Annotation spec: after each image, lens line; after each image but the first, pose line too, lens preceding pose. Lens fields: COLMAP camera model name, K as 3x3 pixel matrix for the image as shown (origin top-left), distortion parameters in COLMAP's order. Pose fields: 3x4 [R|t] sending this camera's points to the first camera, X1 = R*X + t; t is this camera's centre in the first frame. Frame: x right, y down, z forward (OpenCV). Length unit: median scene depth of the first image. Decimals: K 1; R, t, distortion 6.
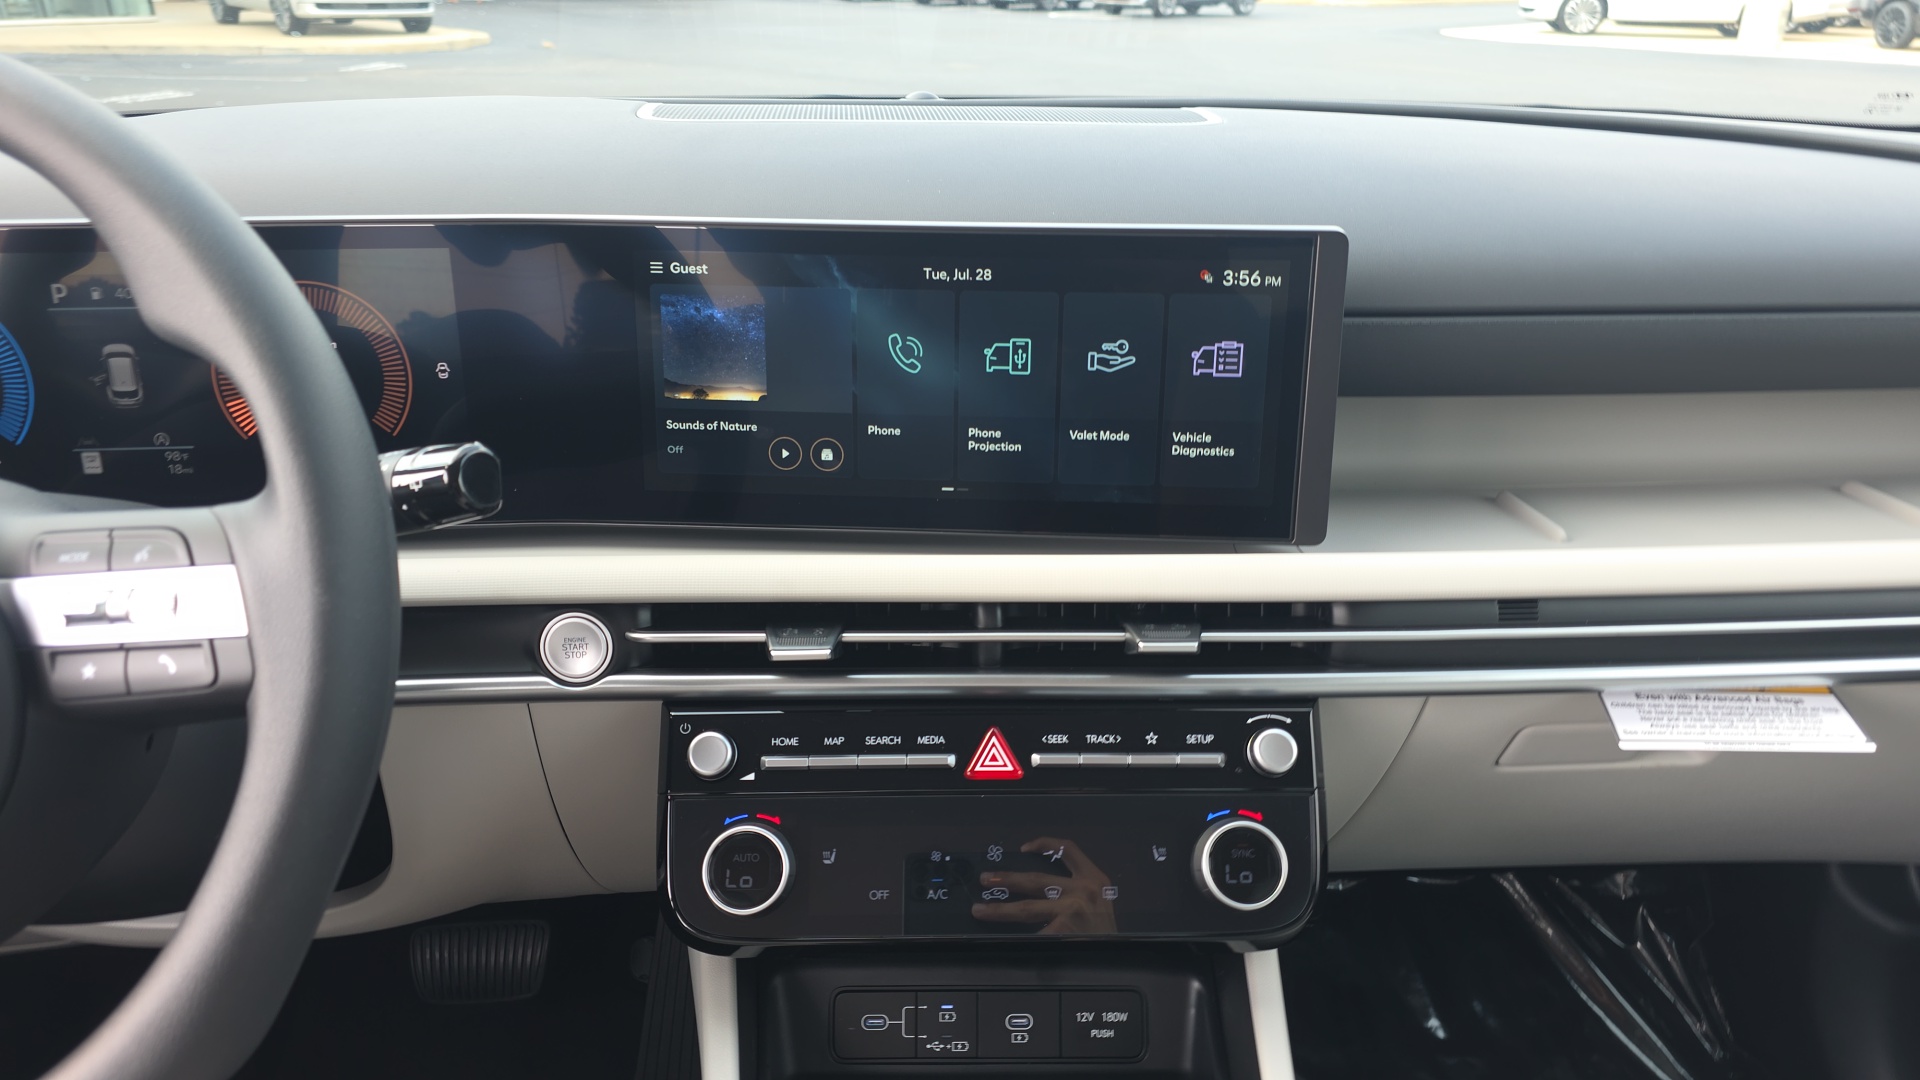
lens RADIAL K [[1299.7, 0, 977.4], [0, 1299.7, 516.2], [0, 0, 1]] dist [0.060817, -0.069373]
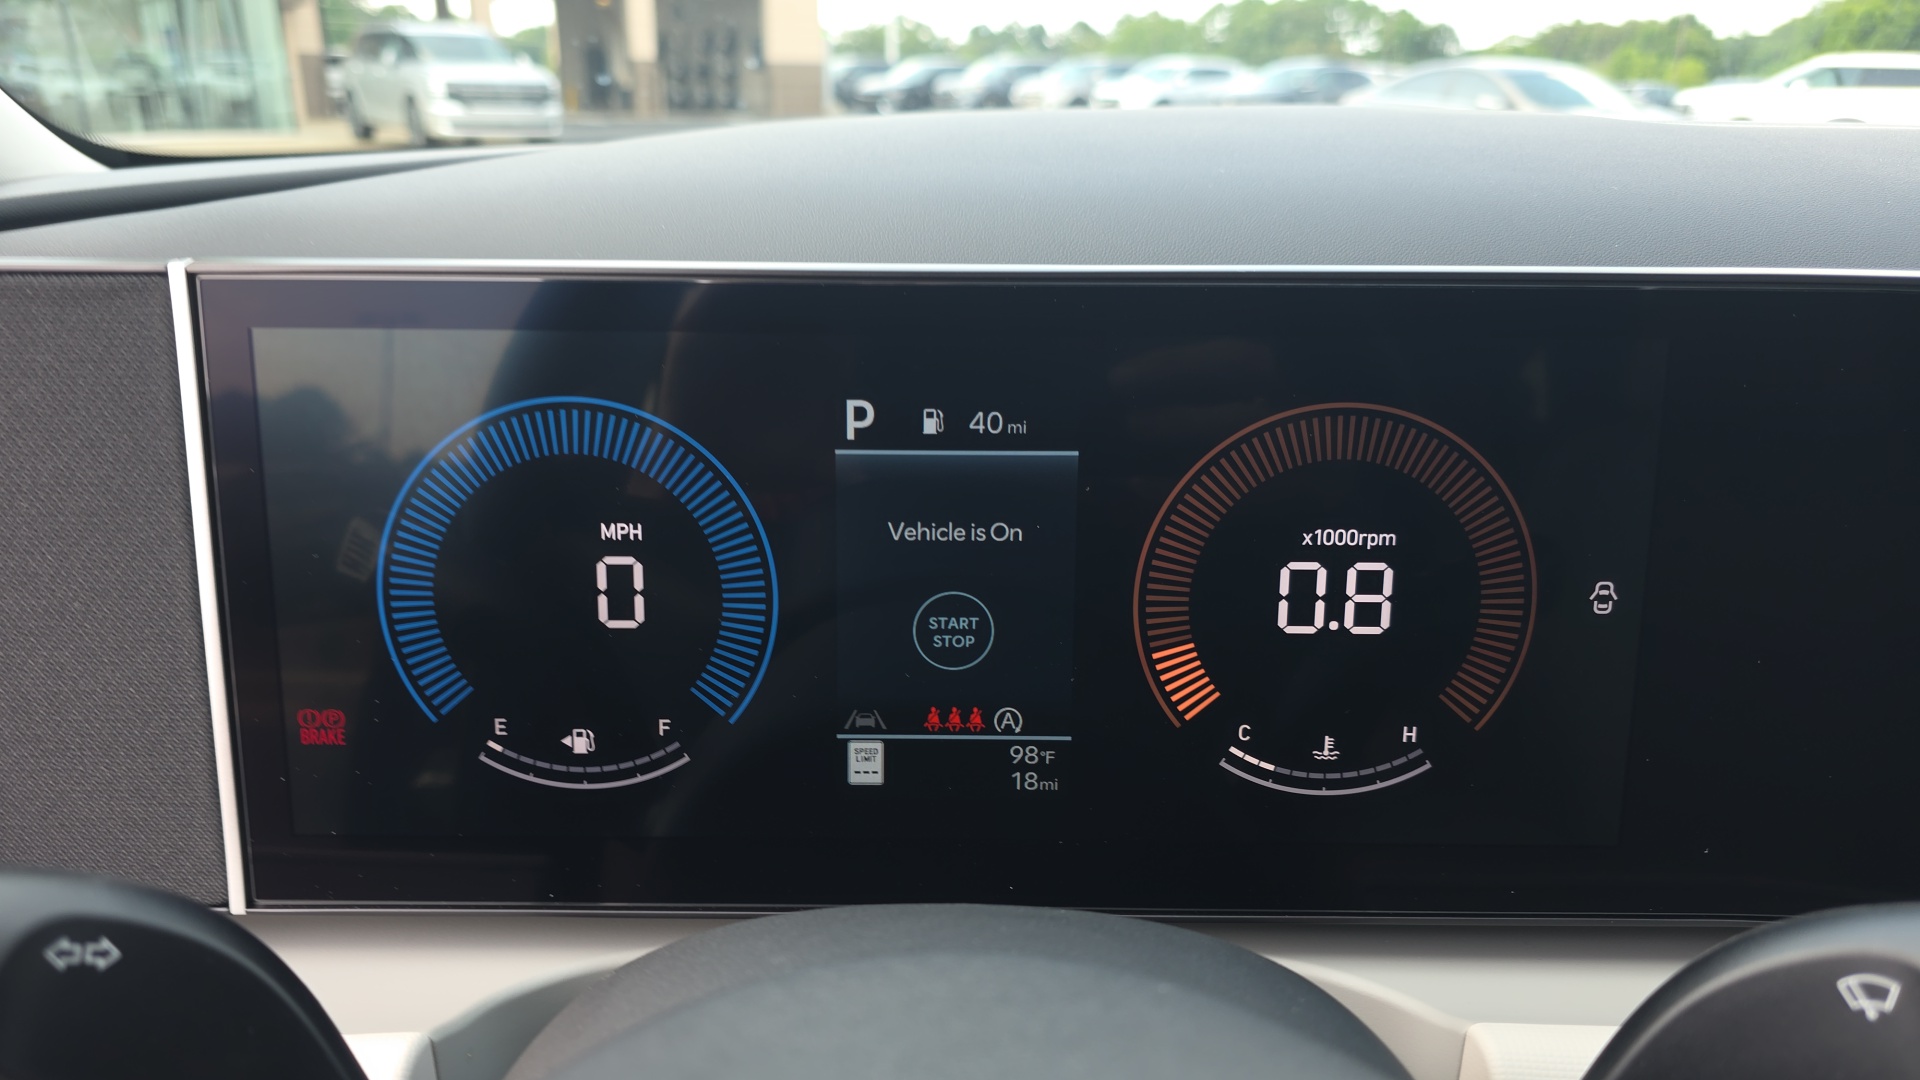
lens RADIAL K [[1299.7, 0, 924.2], [0, 1299.7, 558.5], [0, 0, 1]] dist [0.060817, -0.069373]
pose [[0.995427, 0.033250, -0.089551, -0.611954], [-0.038502, 0.997598, -0.057577, -0.089686], [0.087421, 0.060762, 0.994317, 0.517376]]
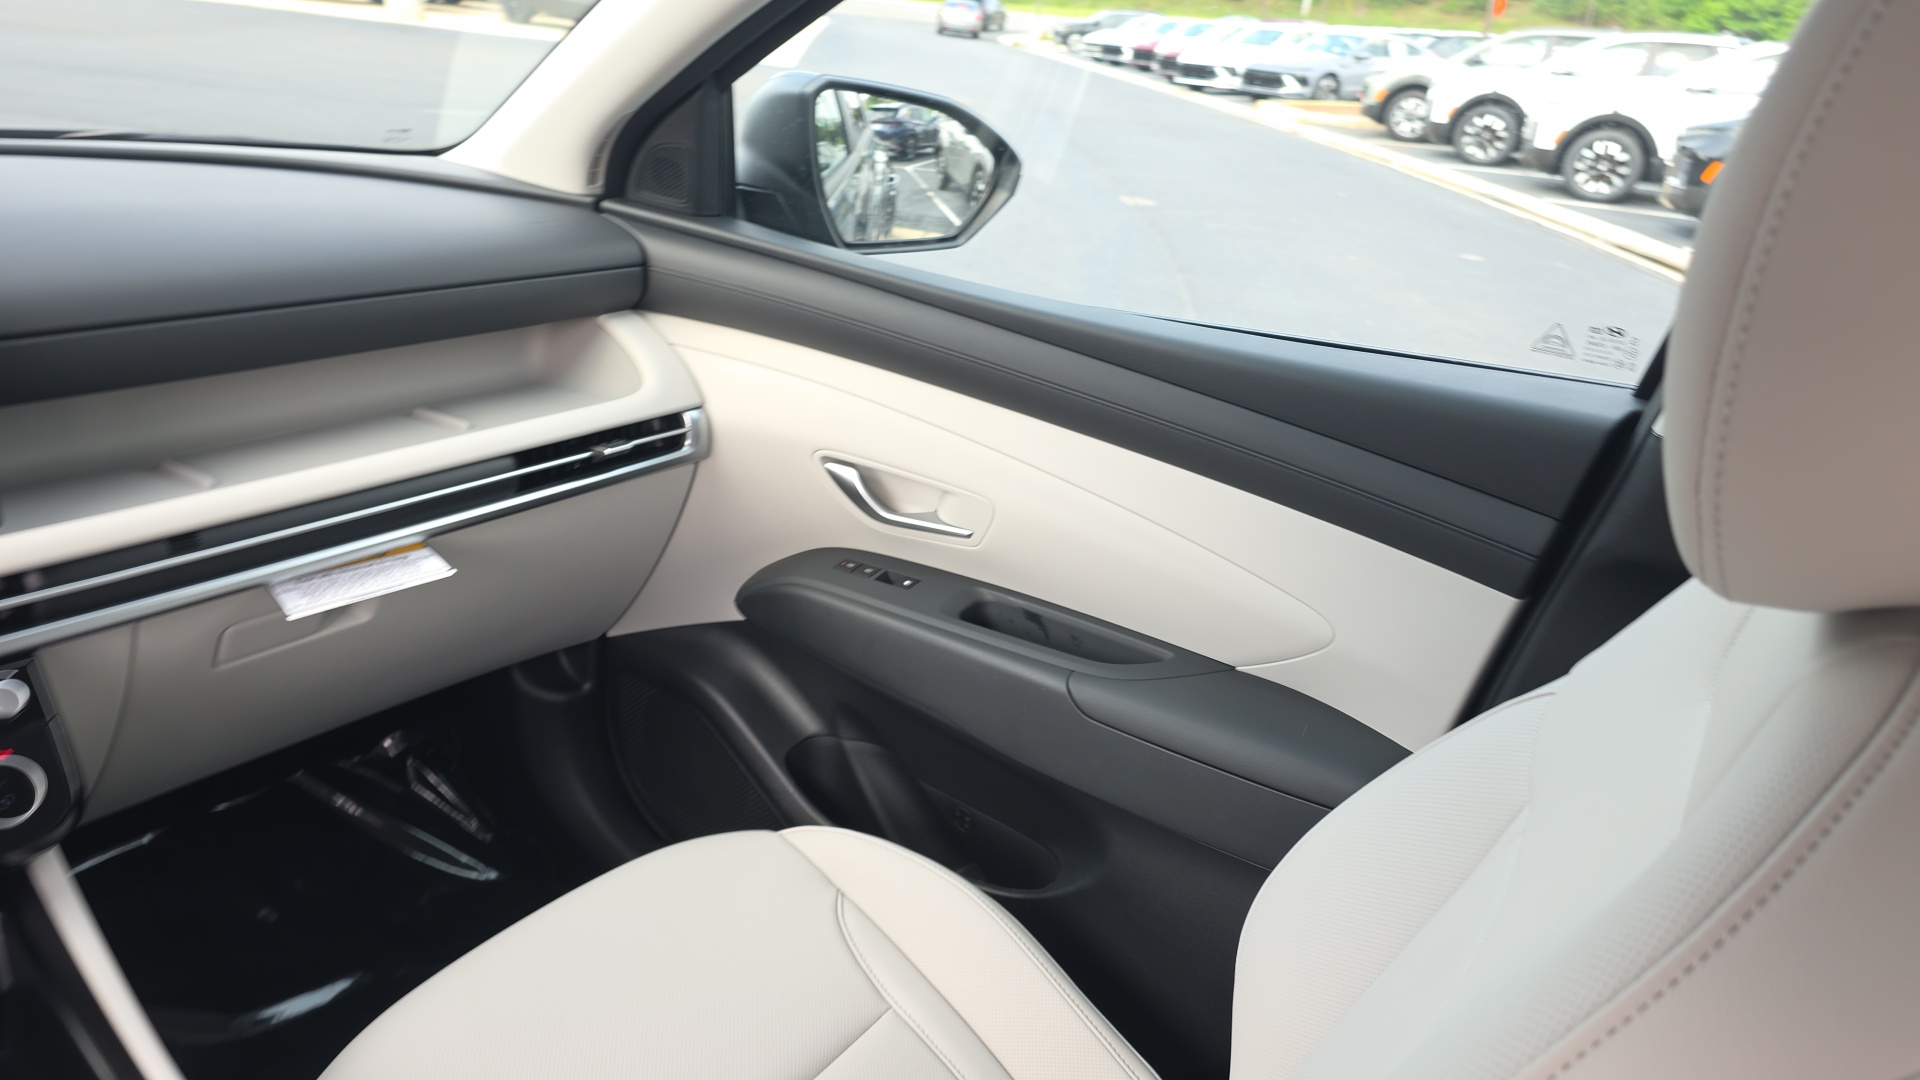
lens RADIAL K [[1299.7, 0, 944.8], [0, 1299.7, 527.6], [0, 0, 1]] dist [0.060817, -0.069373]
pose [[0.643102, -0.232842, 0.729524, -0.071907], [0.205781, 0.970159, 0.128243, 0.044526], [-0.737614, 0.067649, 0.671825, -0.504865]]
